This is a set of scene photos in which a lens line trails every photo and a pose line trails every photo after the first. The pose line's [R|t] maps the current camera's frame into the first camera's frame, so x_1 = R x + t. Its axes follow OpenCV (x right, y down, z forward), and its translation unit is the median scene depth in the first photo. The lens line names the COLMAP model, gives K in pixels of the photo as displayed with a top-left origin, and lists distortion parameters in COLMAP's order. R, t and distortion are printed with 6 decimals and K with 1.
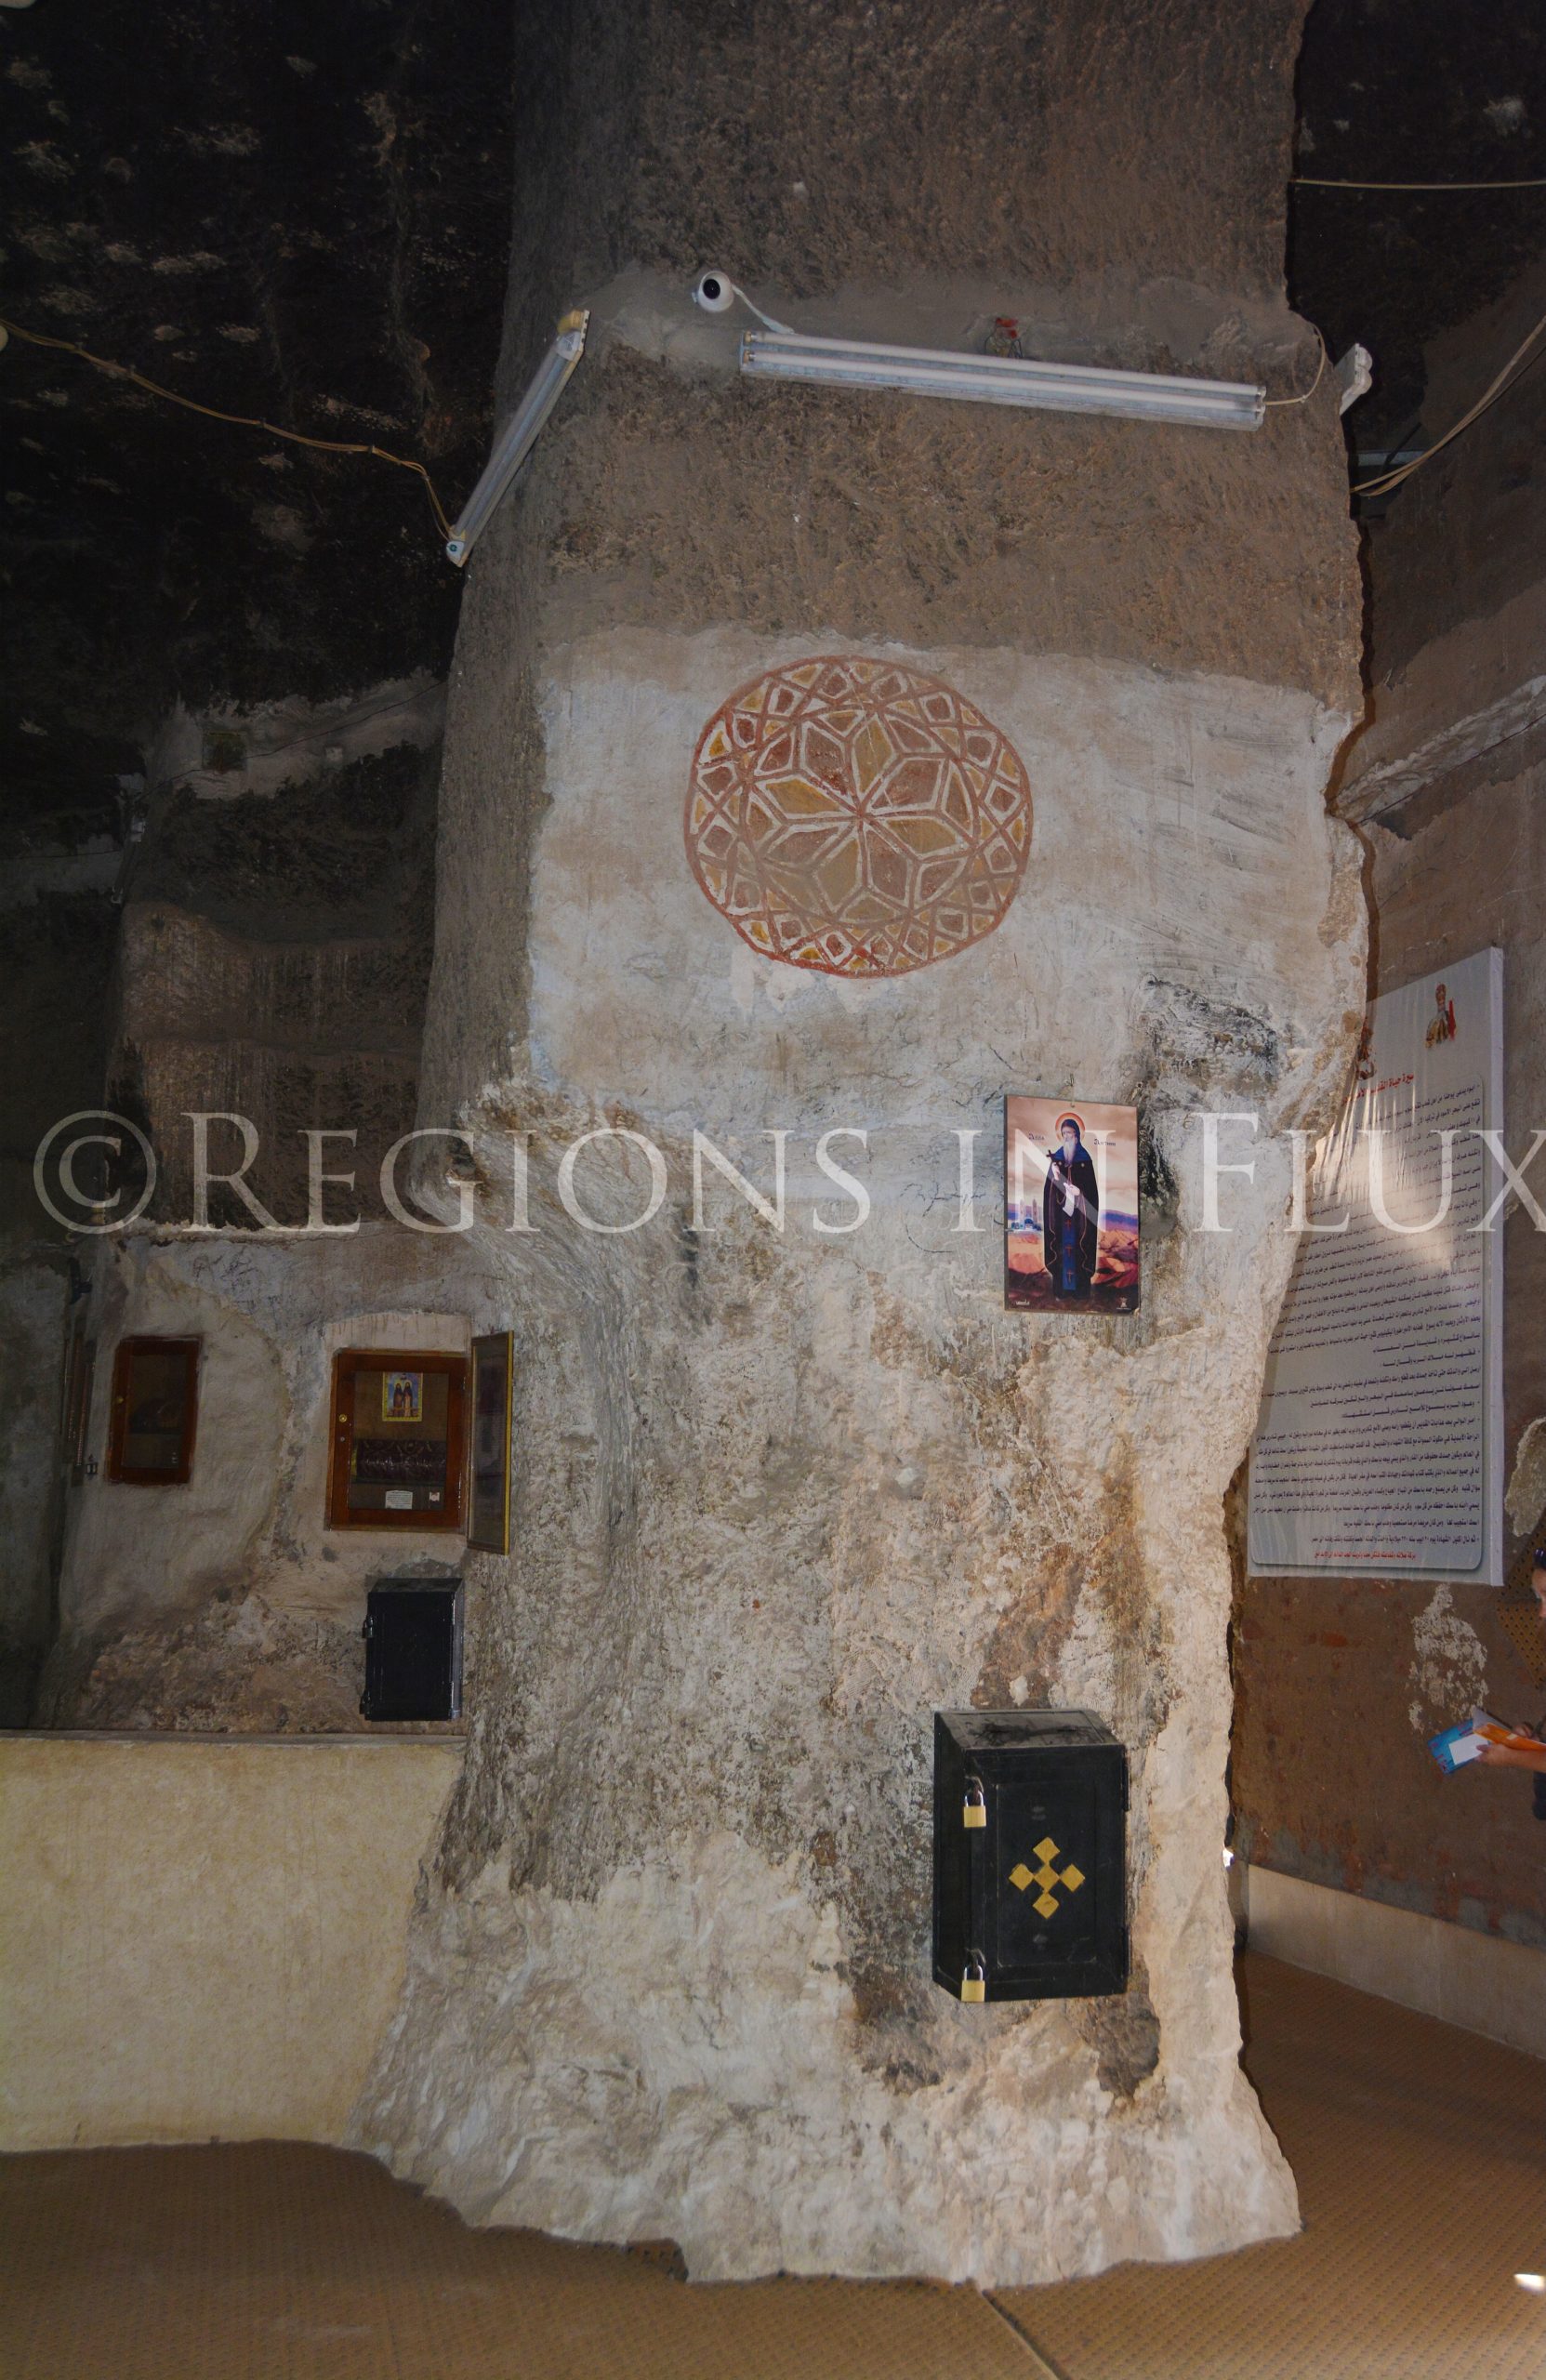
lens RADIAL K [[2289.5, 0, 778.0], [0, 2289.5, 1201.8], [0, 0, 1]] dist [-0.056549, 0.011948]
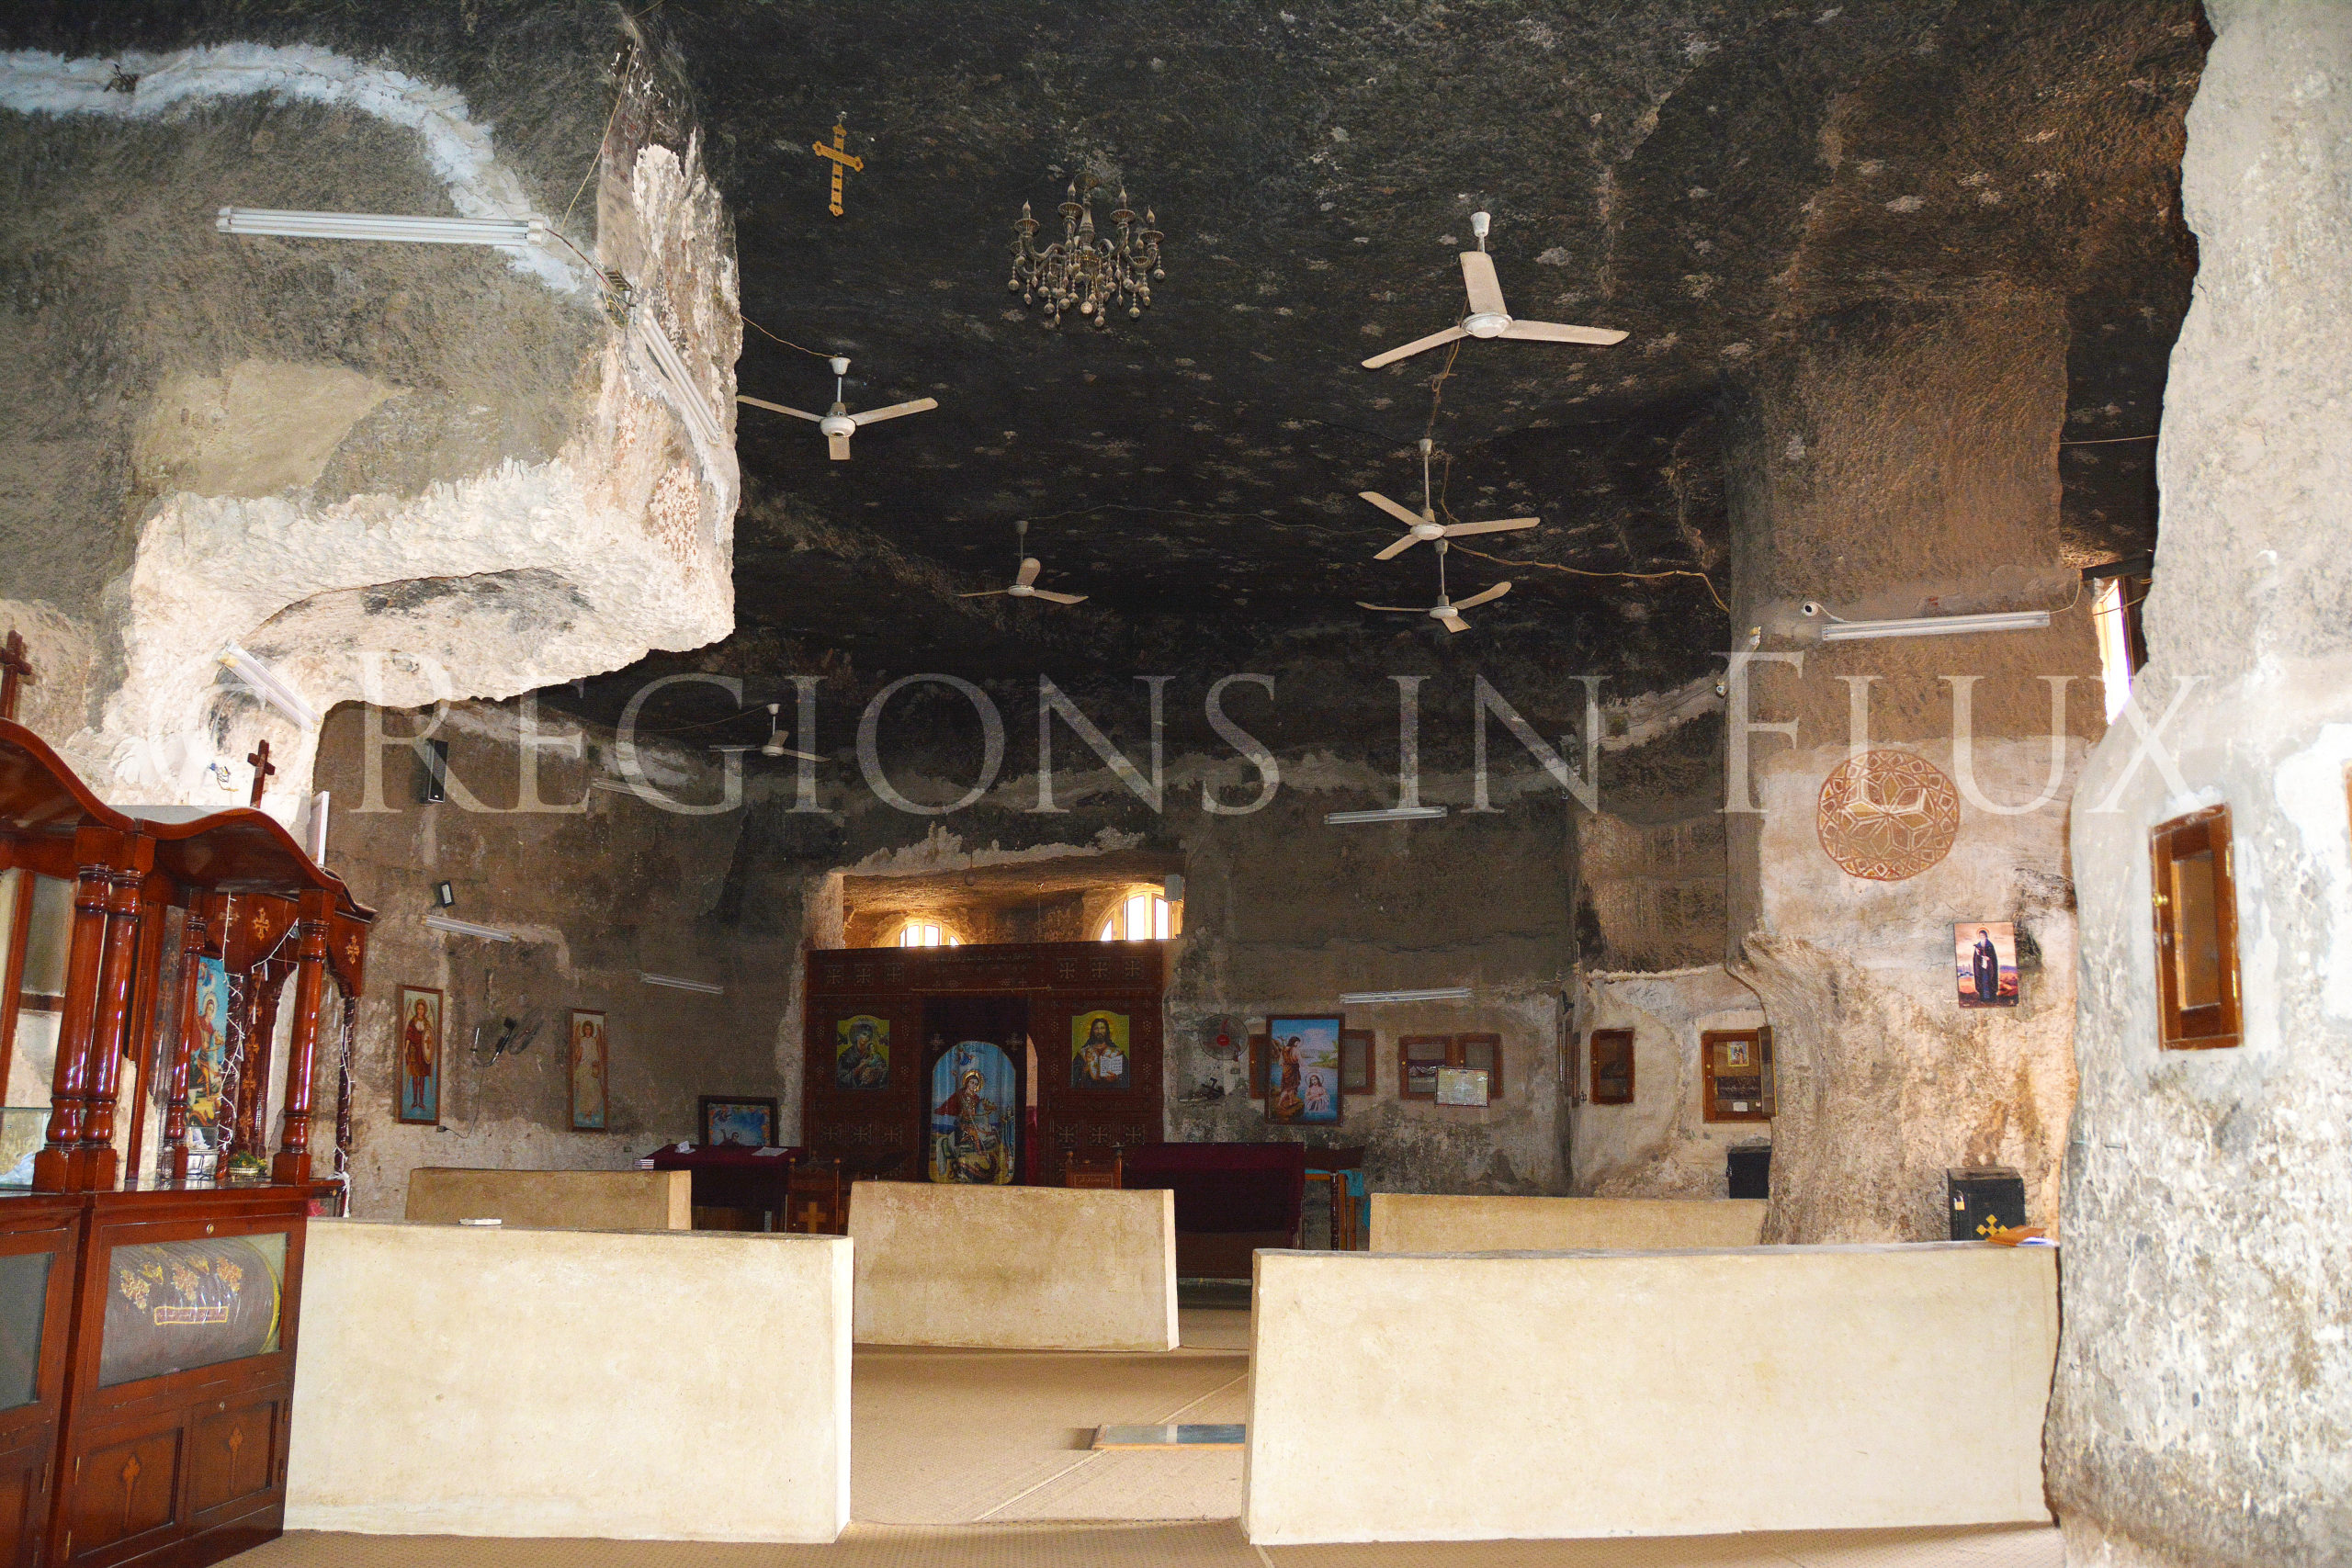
lens RADIAL K [[1849.5, 0, 1176.0], [0, 1849.5, 784.0], [0, 0, 1]] dist [-0.166951, 0.127394]
pose [[0.889770, -0.100633, -0.445177, 0.224160], [0.071493, 0.994080, -0.081821, -0.093573], [0.450775, 0.040974, 0.891696, -1.114745]]
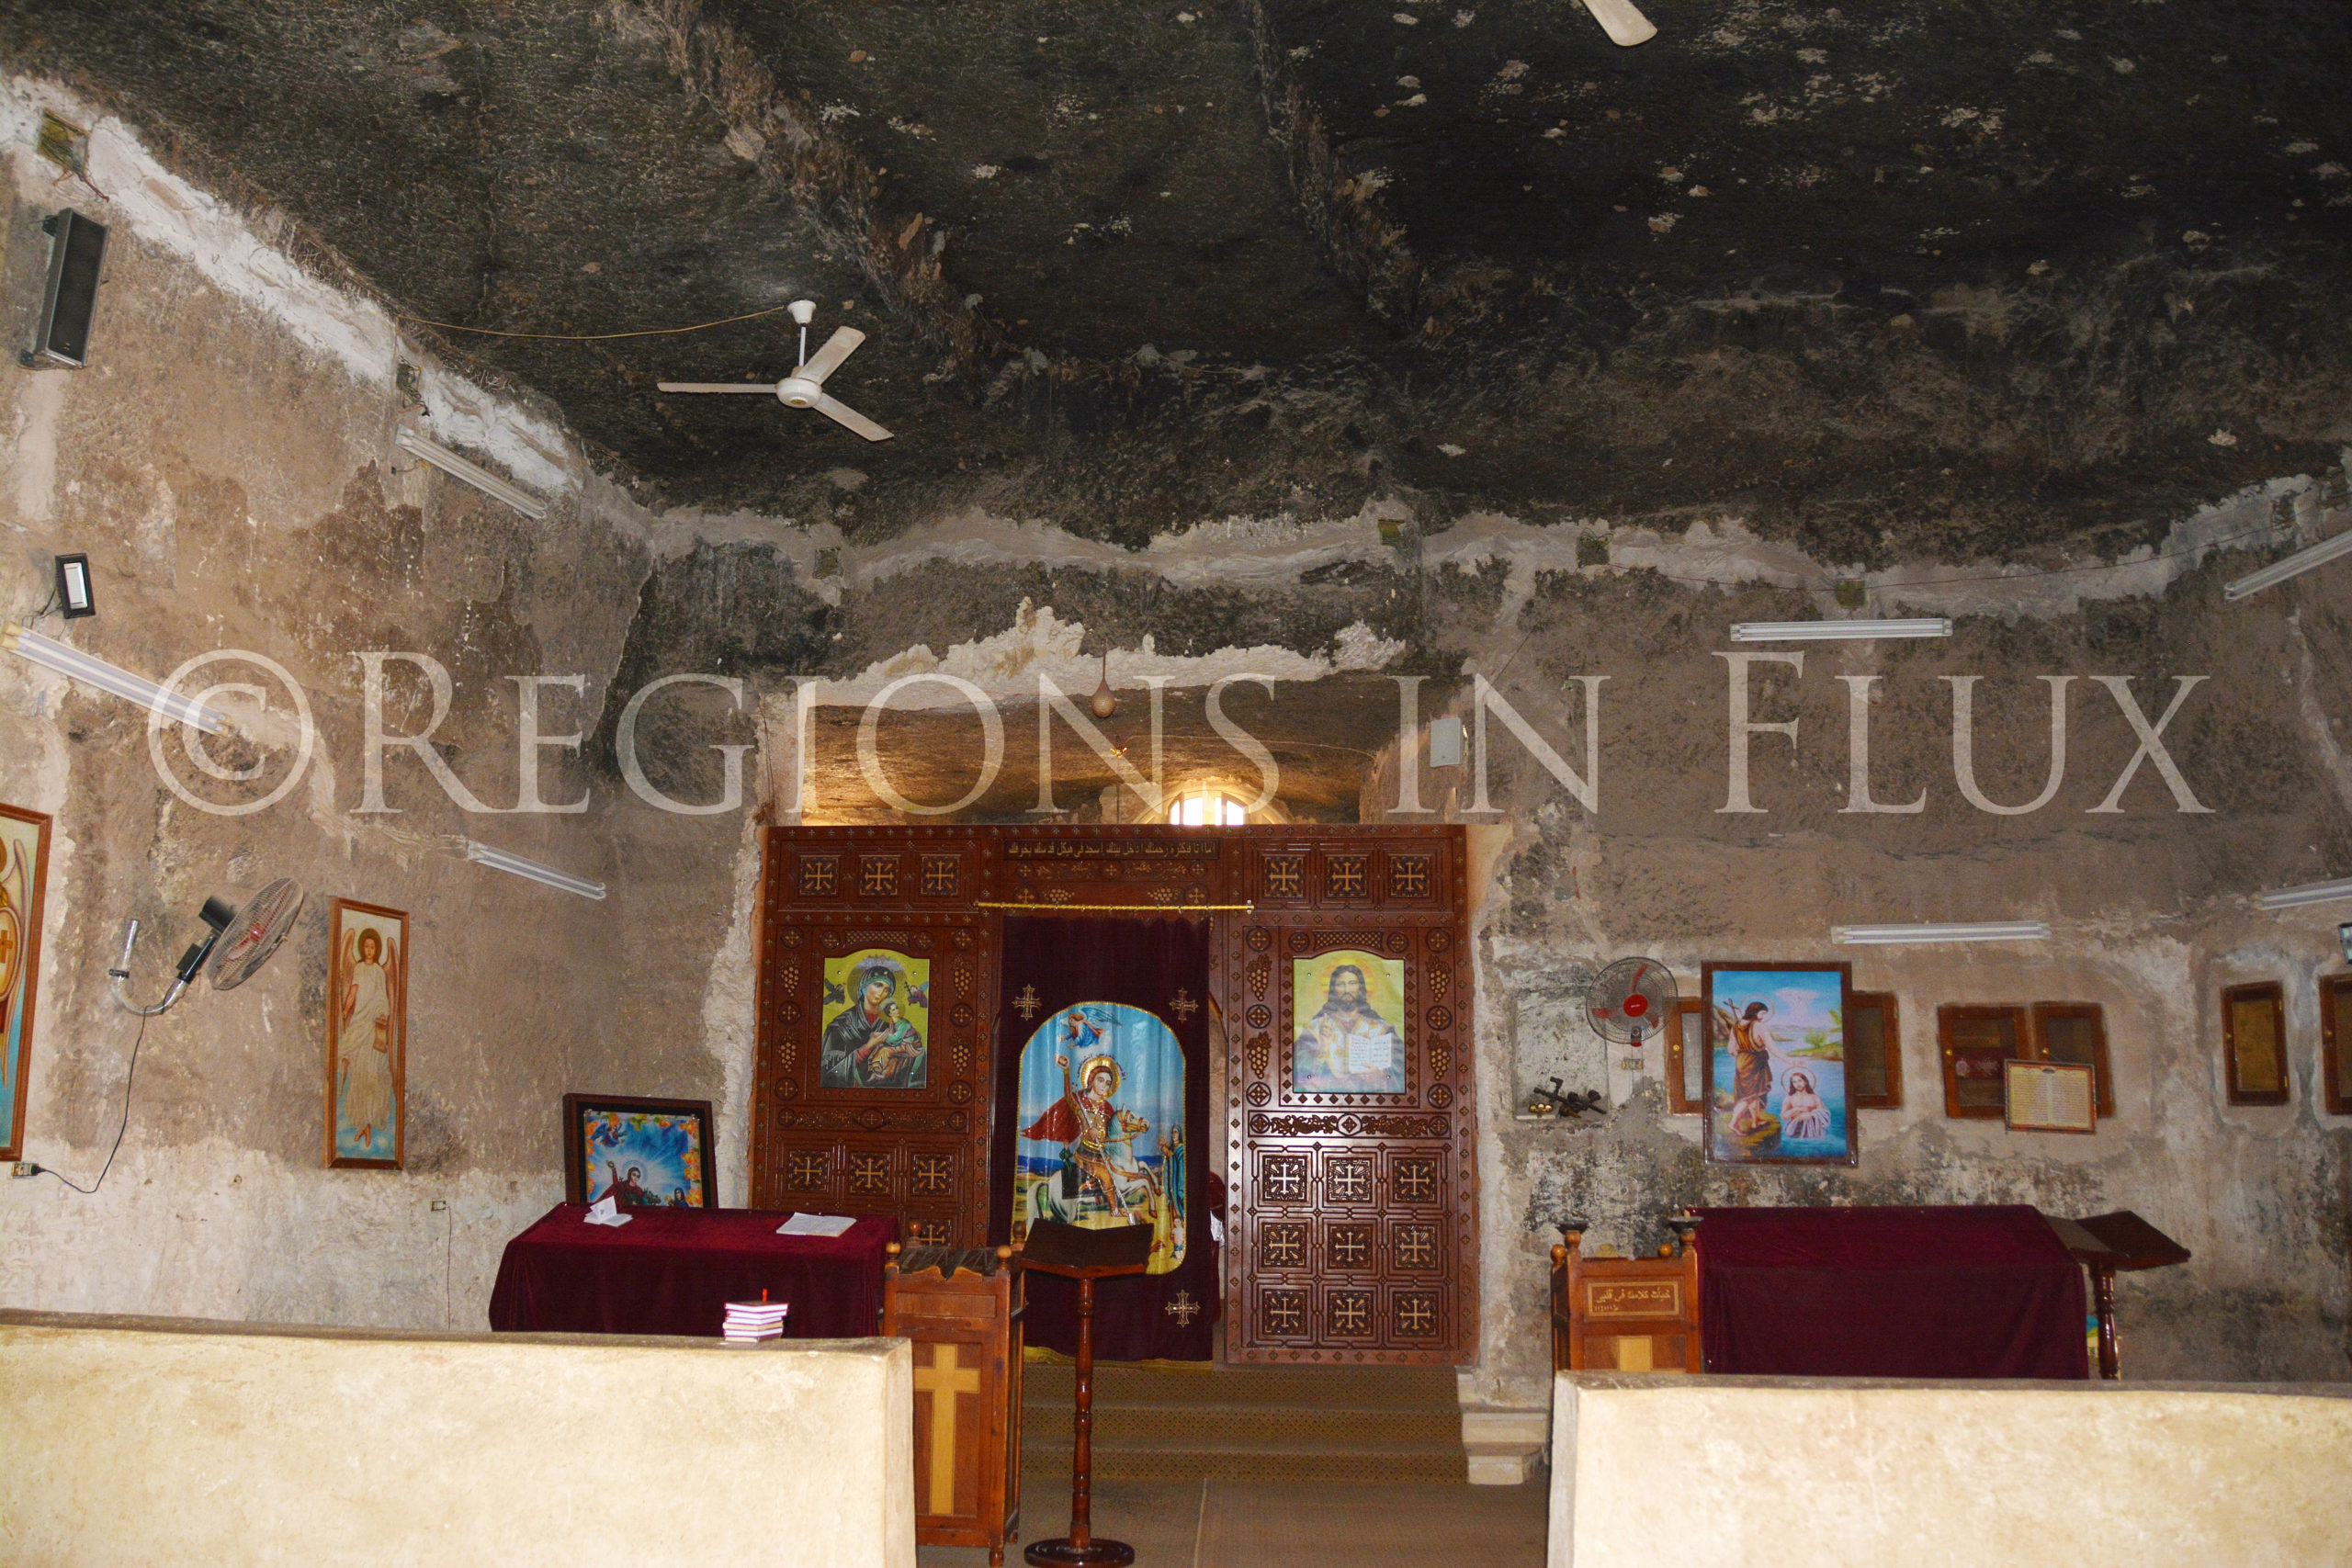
lens RADIAL K [[1849.5, 0, 1176.0], [0, 1849.5, 784.0], [0, 0, 1]] dist [-0.166951, 0.127394]
pose [[0.965850, -0.052480, -0.253730, -1.258947], [0.034033, 0.996484, -0.076557, 0.010369], [0.256856, 0.065308, 0.964241, 0.125323]]
